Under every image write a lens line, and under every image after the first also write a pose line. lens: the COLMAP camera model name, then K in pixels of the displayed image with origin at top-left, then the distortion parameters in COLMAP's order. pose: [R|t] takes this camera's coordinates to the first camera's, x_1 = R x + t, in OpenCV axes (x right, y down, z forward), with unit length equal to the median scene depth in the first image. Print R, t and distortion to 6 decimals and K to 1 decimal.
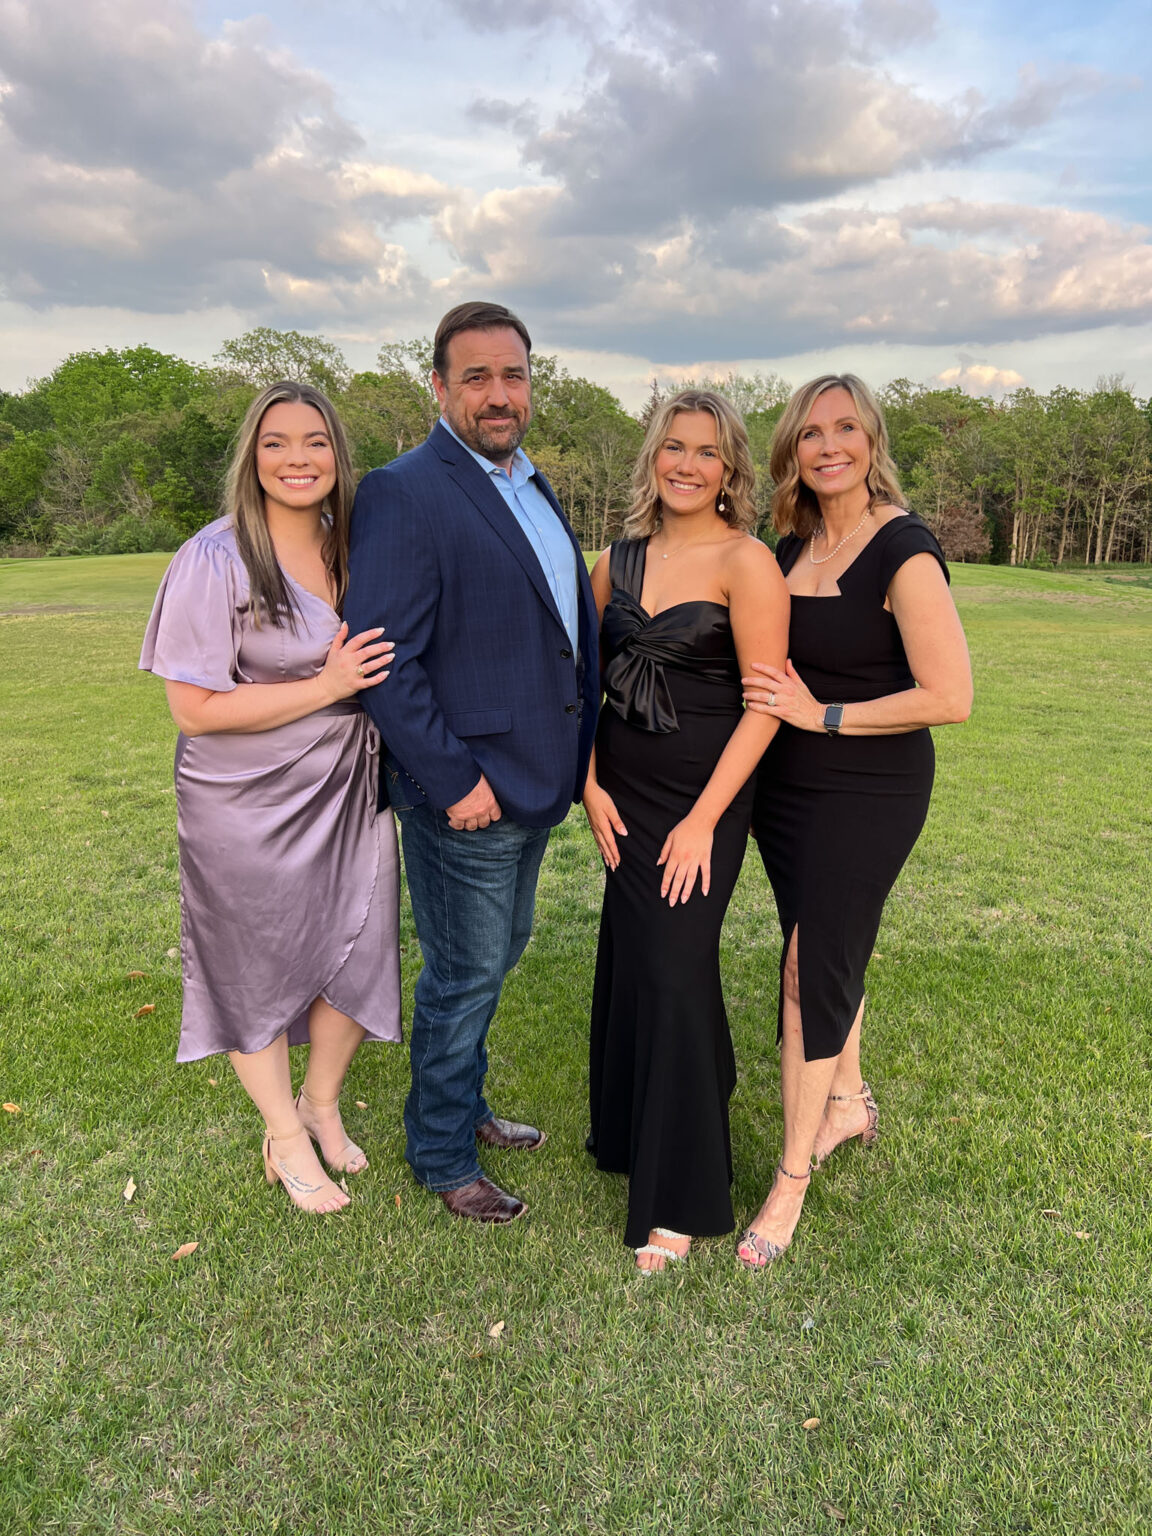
lens RADIAL K [[1170.5, 0, 576.3], [0, 1170.5, 761.7], [0, 0, 1]] dist [0.036412, -0.049706]
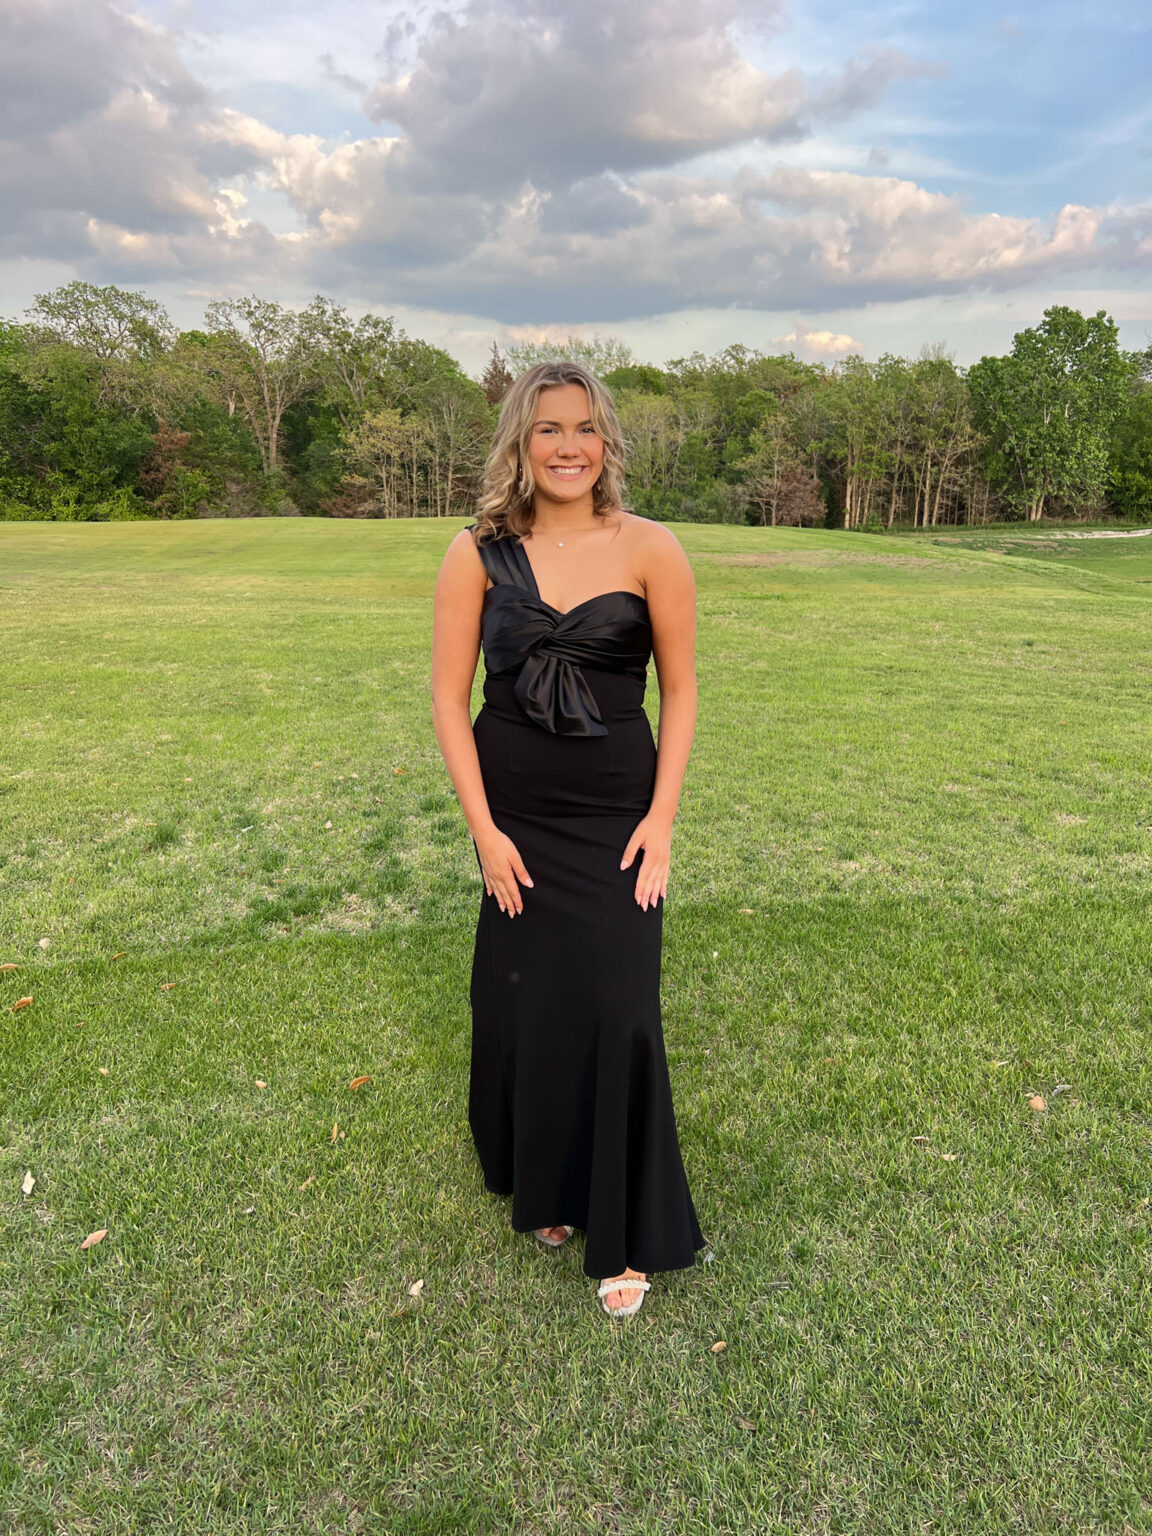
lens RADIAL K [[1170.5, 0, 571.4], [0, 1170.5, 769.5], [0, 0, 1]] dist [0.036412, -0.049706]
pose [[0.992008, -0.032977, 0.121788, -0.029442], [0.028732, 0.998922, 0.036453, -0.005443], [-0.122859, -0.032663, 0.991887, -0.020880]]
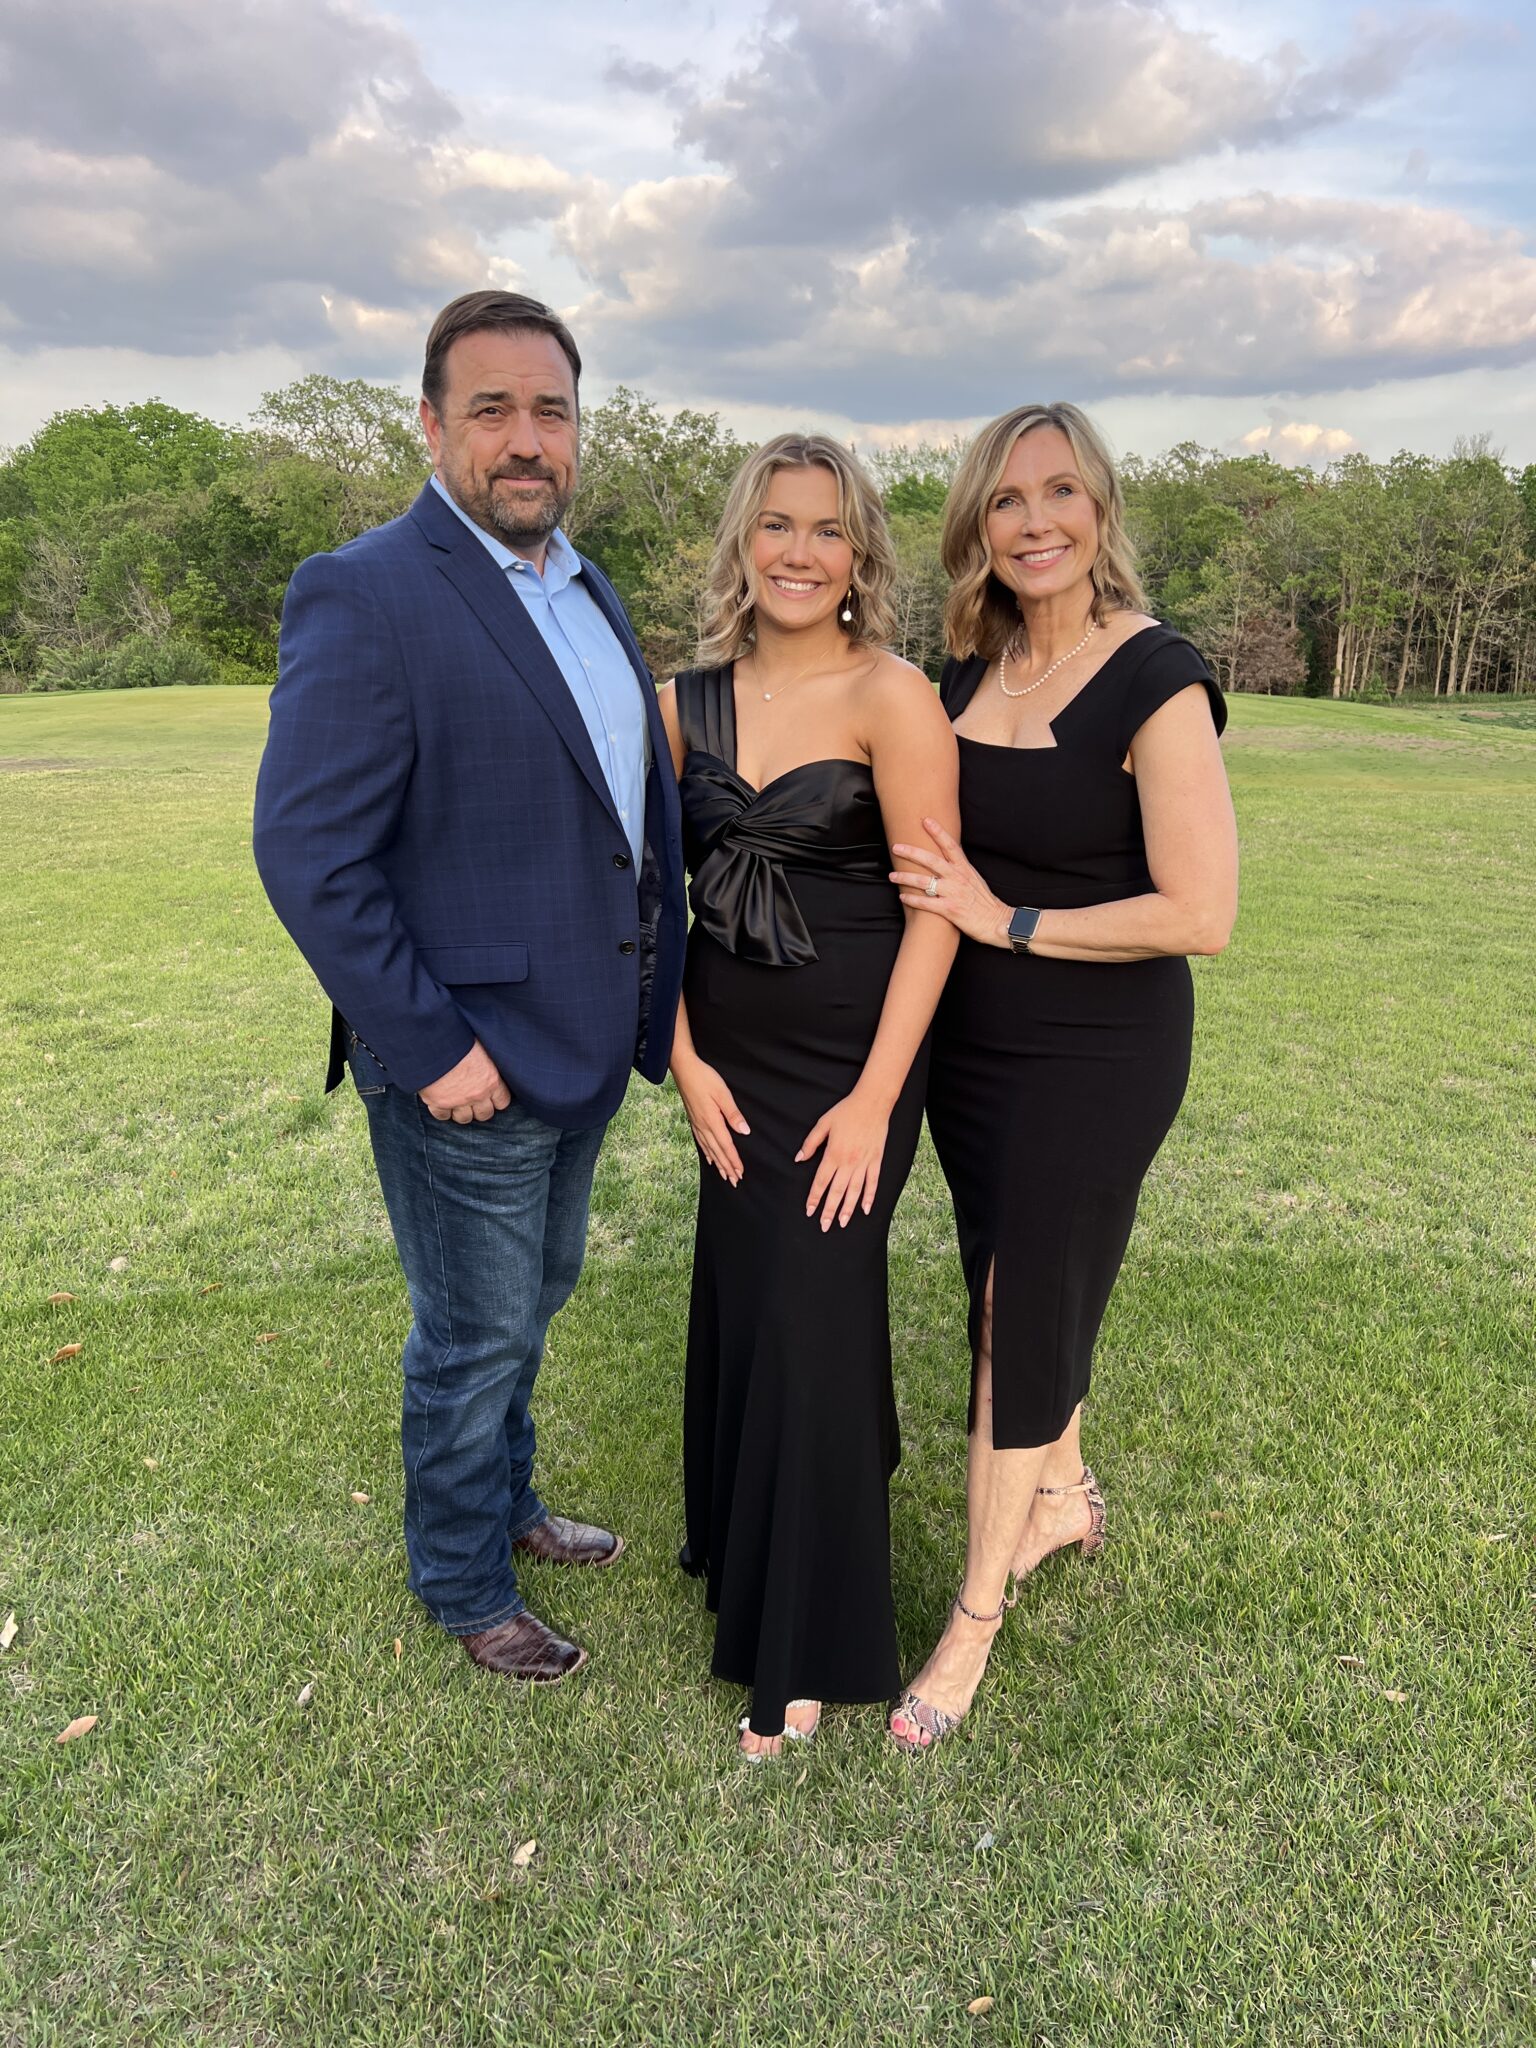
lens RADIAL K [[1560.7, 0, 756.7], [0, 1560.7, 1042.7], [0, 0, 1]] dist [0.036412, -0.049706]
pose [[0.999981, -0.005384, 0.002849, 0.044828], [0.005237, 0.998770, 0.049312, -0.017396], [-0.003111, -0.049296, 0.998779, 0.084329]]
